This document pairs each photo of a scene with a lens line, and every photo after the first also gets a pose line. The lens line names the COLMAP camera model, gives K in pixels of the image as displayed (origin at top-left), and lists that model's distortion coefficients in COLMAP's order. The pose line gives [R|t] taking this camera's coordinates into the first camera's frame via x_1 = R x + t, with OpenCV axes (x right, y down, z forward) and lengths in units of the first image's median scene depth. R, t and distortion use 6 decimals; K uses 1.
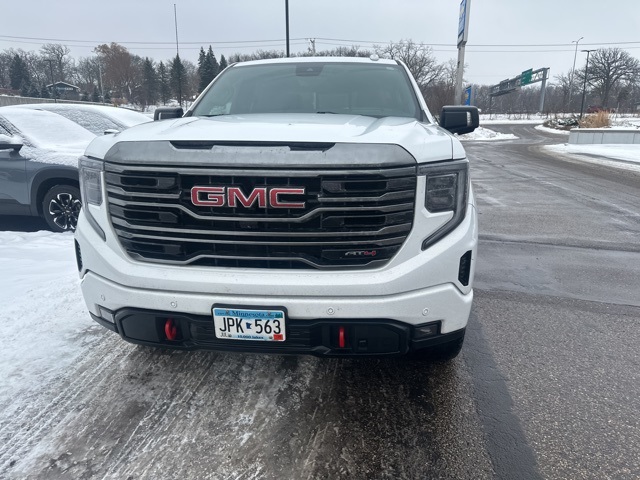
lens RADIAL K [[451.7, 0, 319.4], [0, 451.7, 230.7], [0, 0, 1]] dist [0.063273, -0.066819]
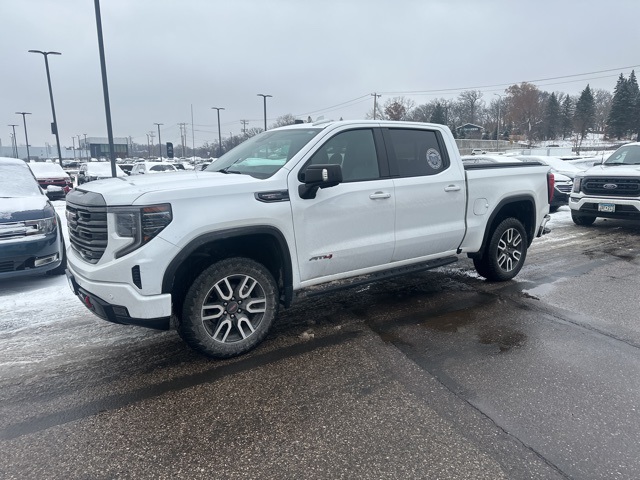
lens RADIAL K [[444.0, 0, 321.3], [0, 444.0, 243.5], [0, 0, 1]] dist [0.105339, -0.131878]
pose [[0.680881, 0.125825, -0.721505, 1.820173], [-0.158678, 0.987076, 0.022395, -0.159483], [0.714998, 0.099239, 0.692047, 0.386838]]
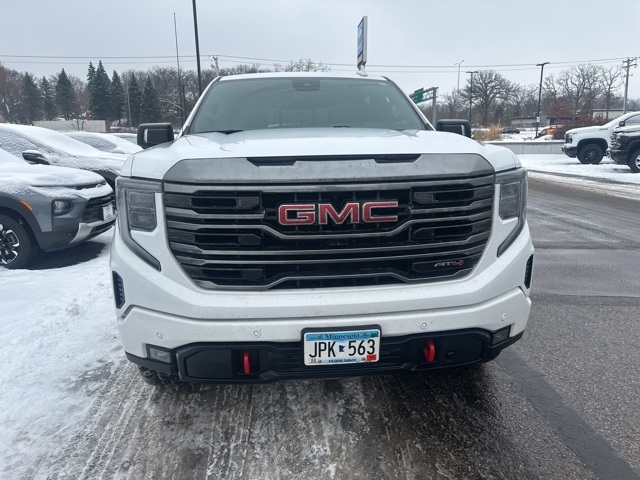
lens RADIAL K [[452.6, 0, 320.3], [0, 452.6, 231.8], [0, 0, 1]] dist [0.064517, -0.069740]
pose [[0.978223, -0.057072, 0.199554, -0.349451], [0.063715, 0.997602, -0.027024, -0.010228], [-0.197533, 0.039150, 0.979514, 0.065218]]
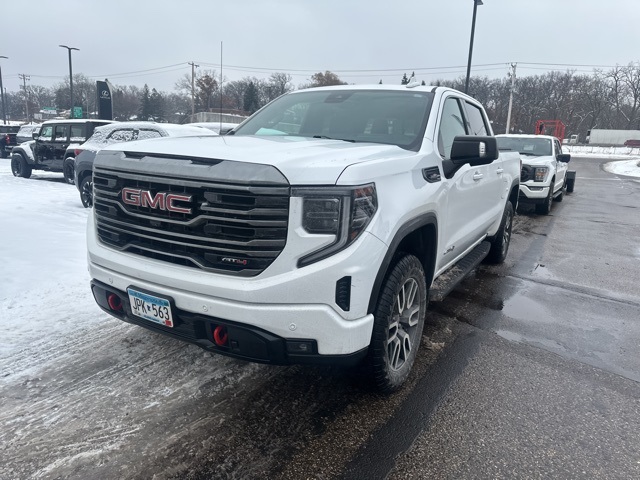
lens RADIAL K [[449.3, 0, 323.5], [0, 449.3, 235.7], [0, 0, 1]] dist [0.060226, -0.074753]
pose [[0.917734, 0.124933, -0.377036, 0.639414], [-0.139216, 0.990204, -0.010753, -0.026673], [0.371999, 0.062358, 0.926136, 0.055813]]
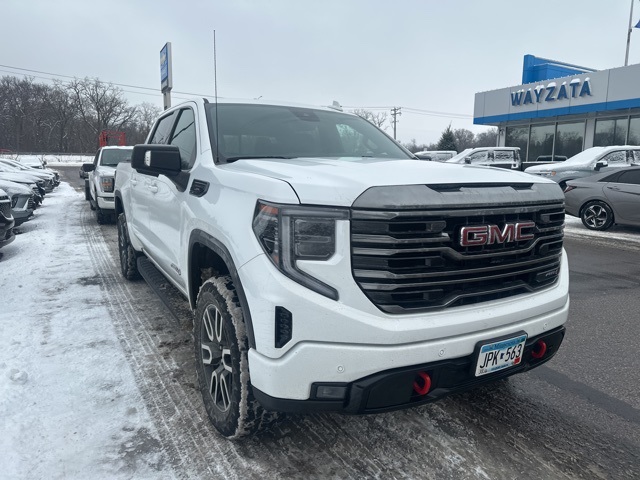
lens RADIAL K [[451.7, 0, 319.4], [0, 451.7, 230.7], [0, 0, 1]] dist [0.063273, -0.066819]
pose [[0.803326, -0.073703, 0.590961, -1.023393], [0.126507, 0.990784, -0.048399, -0.074196], [-0.581948, 0.113641, 0.805247, 0.337123]]
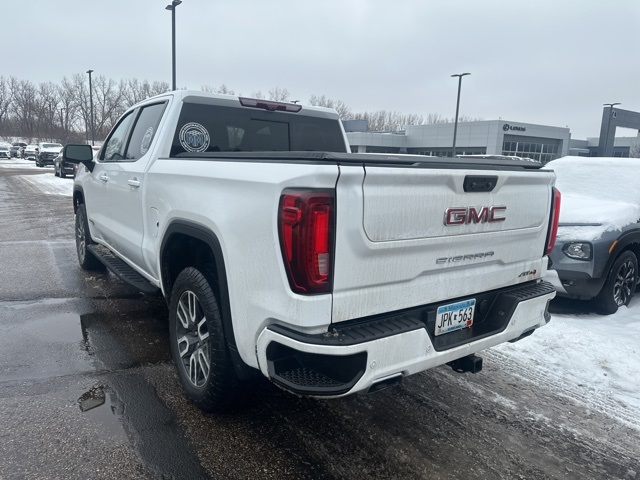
lens RADIAL K [[451.0, 0, 323.0], [0, 451.0, 236.0], [0, 0, 1]] dist [0.048606, -0.060545]
pose [[-0.731628, 0.088786, -0.675897, 1.186659], [-0.189239, 0.926063, 0.326490, -0.999504], [0.654911, 0.366775, -0.660732, 4.130262]]
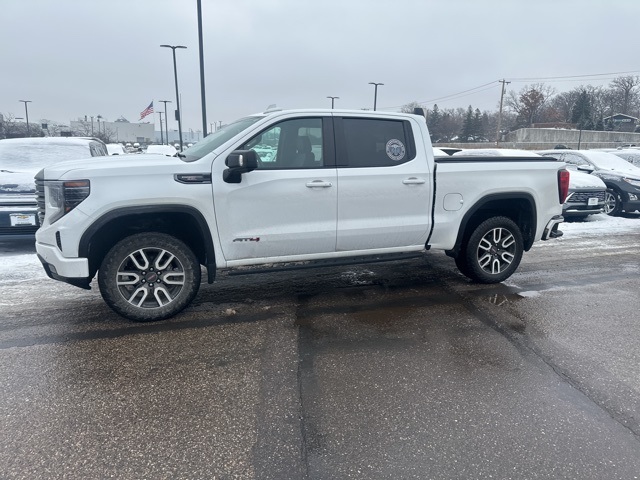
lens RADIAL K [[446.7, 0, 325.9], [0, 446.7, 240.4], [0, 0, 1]] dist [0.067592, -0.077810]
pose [[0.469895, 0.182937, -0.863558, 2.370409], [-0.220192, 0.971656, 0.086022, -0.307253], [0.854818, 0.149727, 0.496858, 1.015678]]
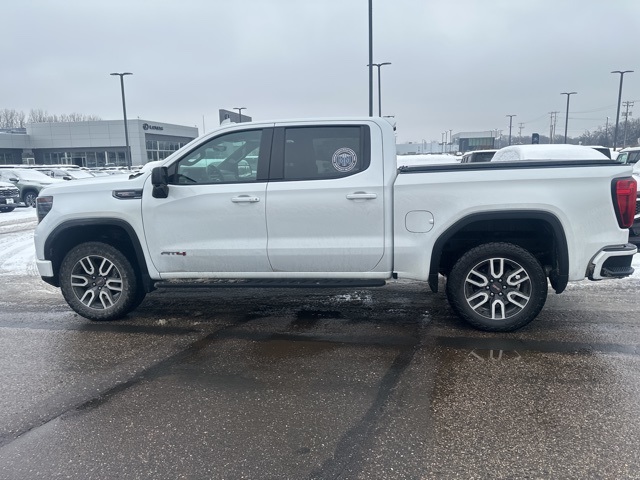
lens RADIAL K [[448.1, 0, 326.6], [0, 448.1, 233.7], [0, 0, 1]] dist [0.064734, -0.073531]
pose [[-0.017590, 0.162781, -0.986505, 2.483033], [-0.206662, 0.964760, 0.162878, -0.630870], [0.978254, 0.206738, 0.016670, 2.352194]]
